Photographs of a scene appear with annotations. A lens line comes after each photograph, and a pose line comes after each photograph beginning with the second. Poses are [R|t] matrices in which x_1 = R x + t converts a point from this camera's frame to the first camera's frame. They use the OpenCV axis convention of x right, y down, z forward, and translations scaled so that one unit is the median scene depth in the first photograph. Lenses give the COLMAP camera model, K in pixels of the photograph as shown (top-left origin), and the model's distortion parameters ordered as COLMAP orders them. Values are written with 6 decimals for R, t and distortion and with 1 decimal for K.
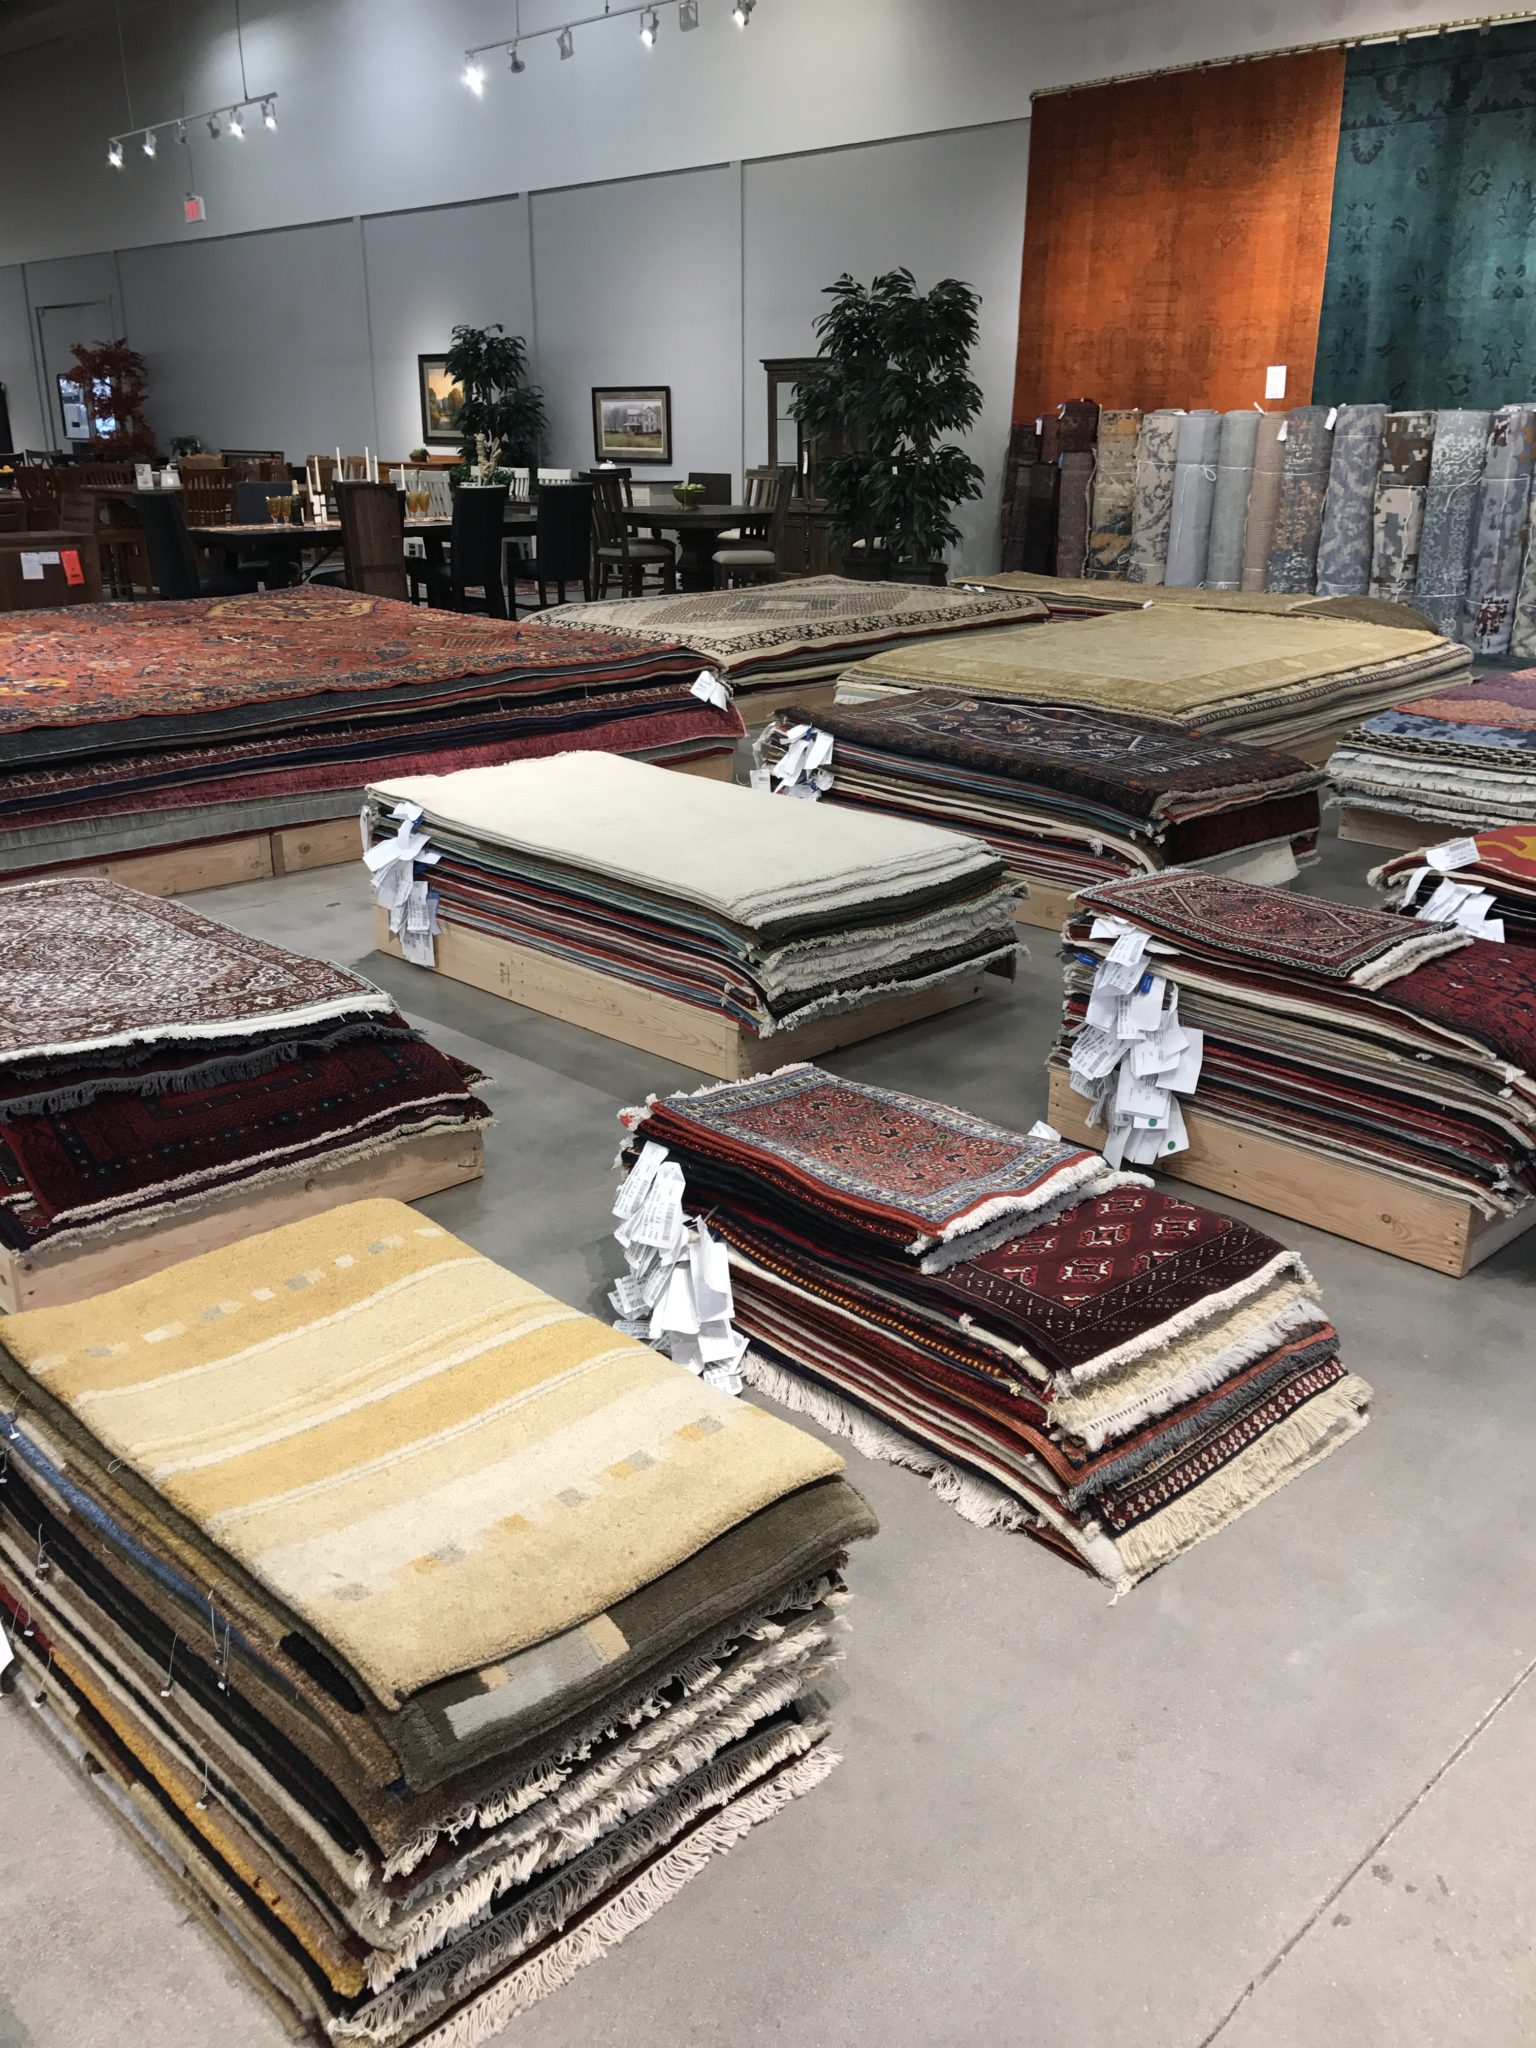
lens RADIAL K [[1654.3, 0, 759.5], [0, 1654.3, 1006.9], [0, 0, 1]] dist [0.028390, -0.037610]
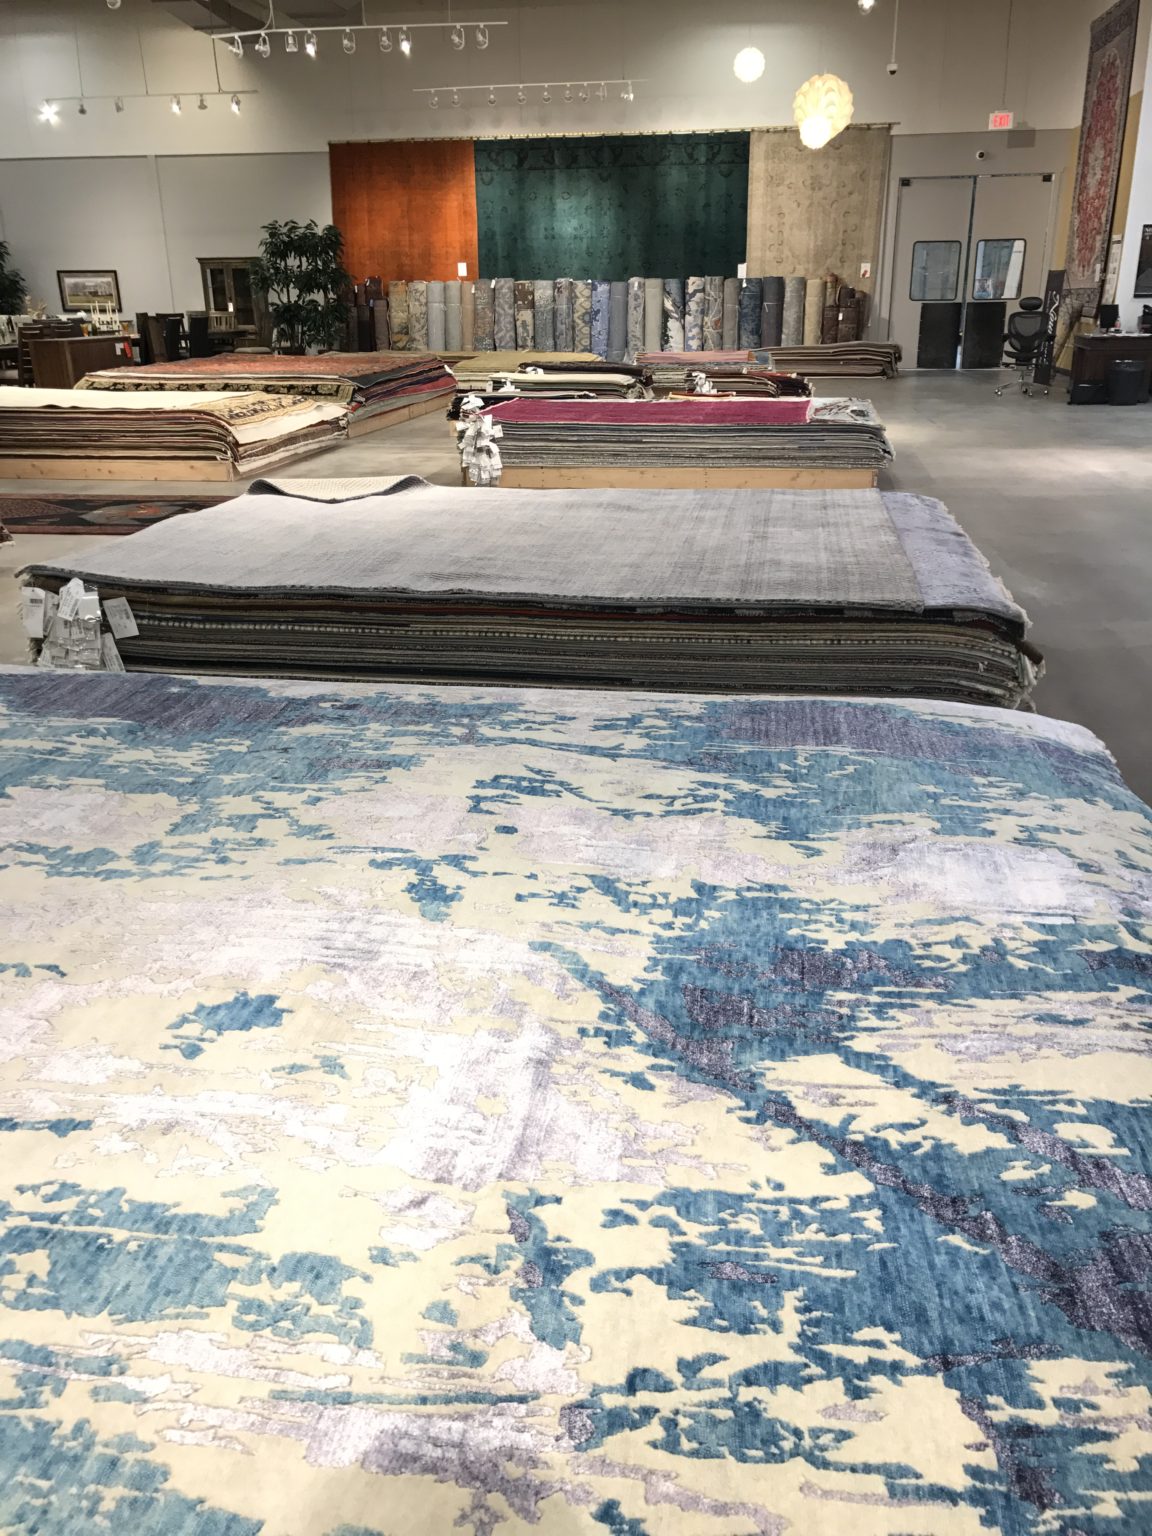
lens RADIAL K [[1240.7, 0, 579.3], [0, 1240.7, 740.2], [0, 0, 1]] dist [0.028390, -0.037610]
pose [[0.796880, -0.214924, 0.564615, -0.793374], [0.211482, 0.974686, 0.072541, 0.223164], [-0.565913, 0.061600, 0.822160, -0.617409]]
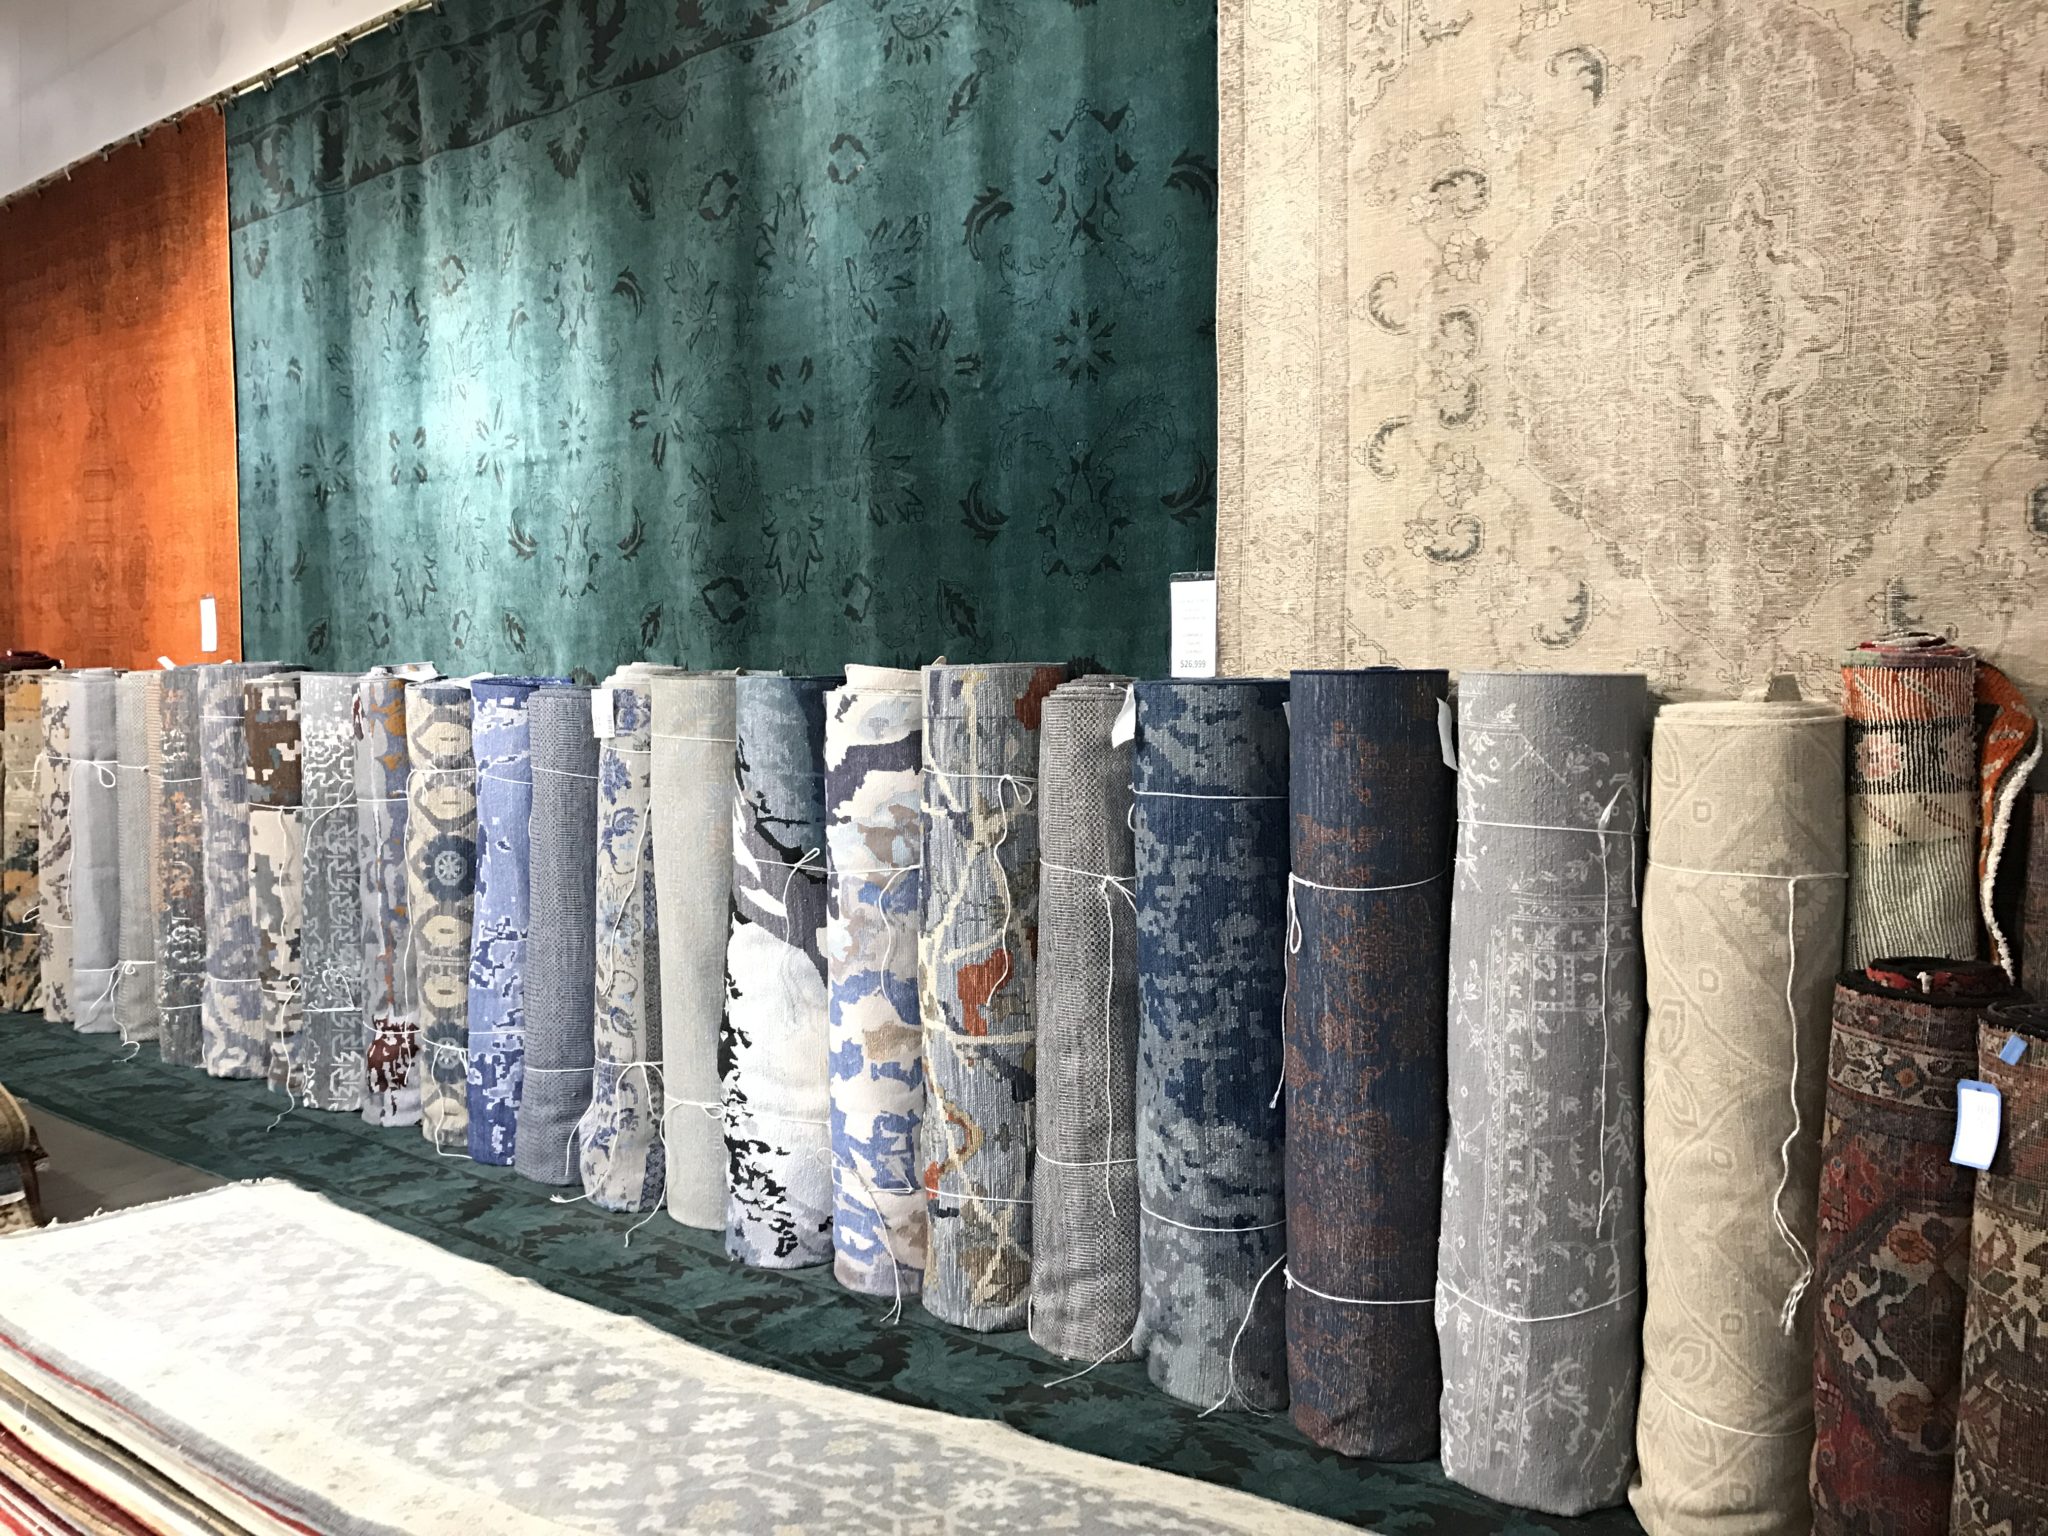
lens RADIAL K [[1654.3, 0, 1037.5], [0, 1654.3, 745.8], [0, 0, 1]] dist [0.028390, -0.037610]
pose [[0.992072, -0.004743, 0.125581, 0.555231], [0.041067, 0.956662, -0.288291, -0.164930], [-0.118771, 0.291163, 0.949272, 0.449842]]
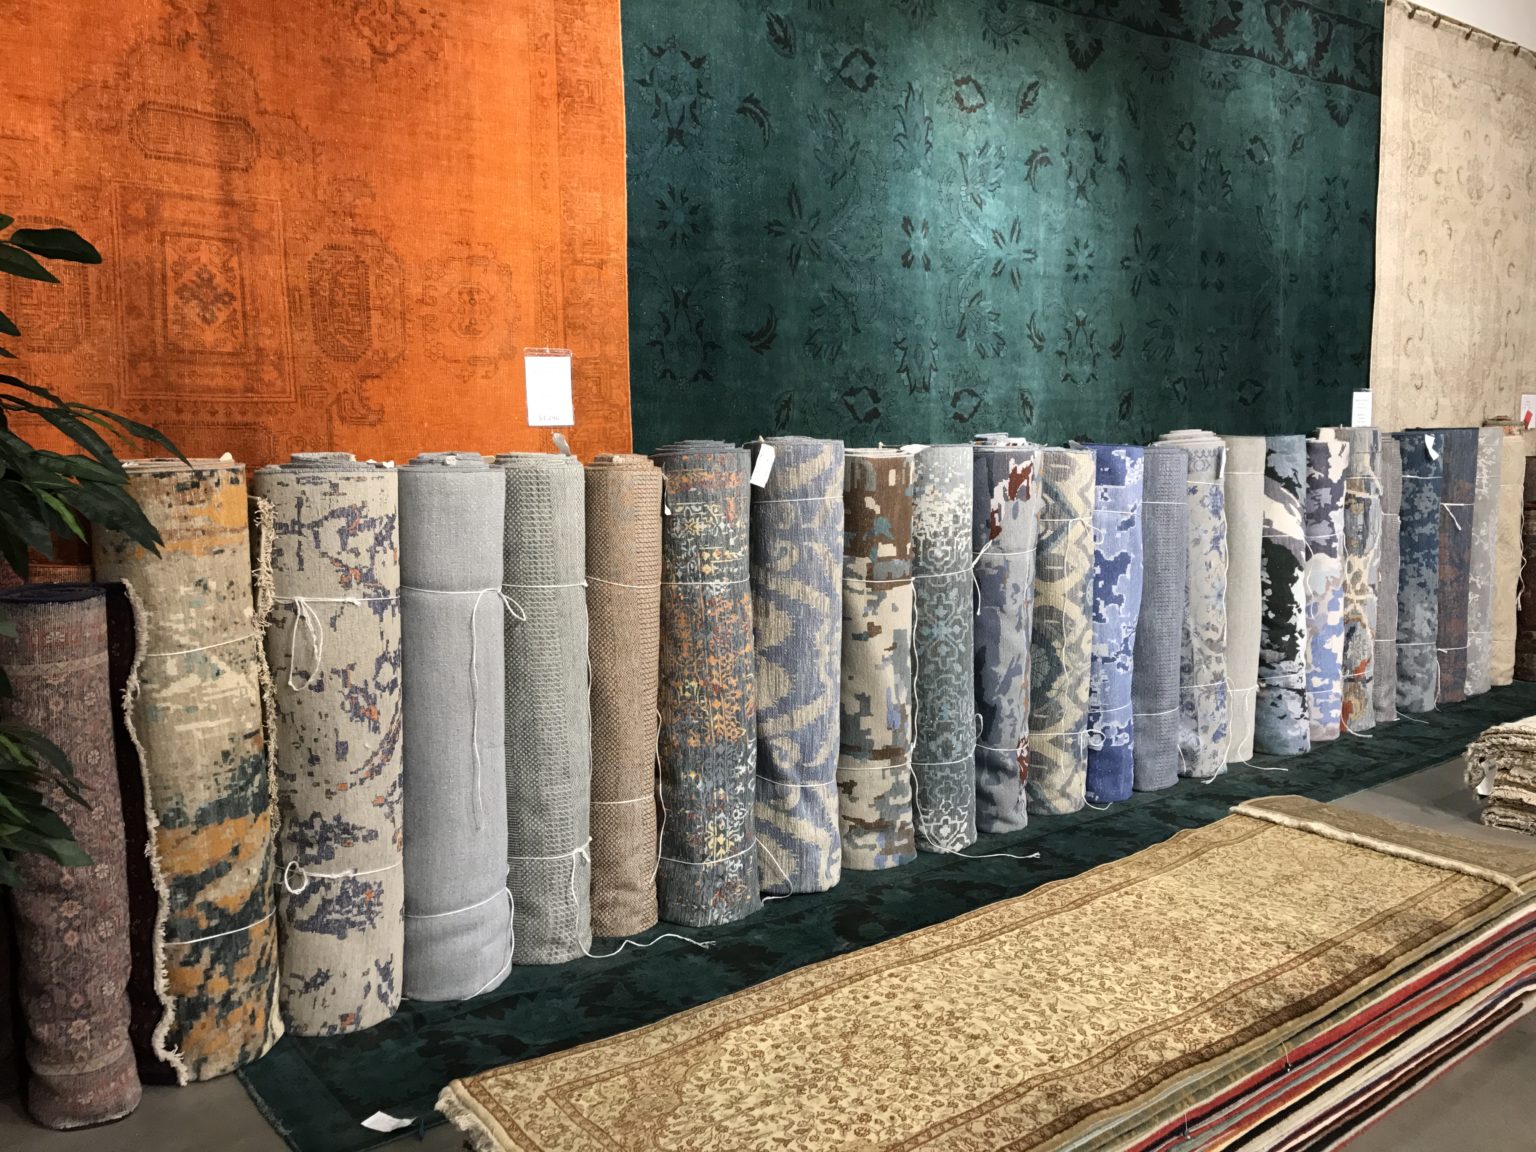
lens RADIAL K [[1240.7, 0, 735.9], [0, 1240.7, 557.3], [0, 0, 1]] dist [0.028390, -0.037610]
pose [[0.129544, -0.101072, 0.986409, -0.011640], [0.346329, 0.936753, 0.050502, -0.353078], [-0.929126, 0.335080, 0.156355, 0.969099]]
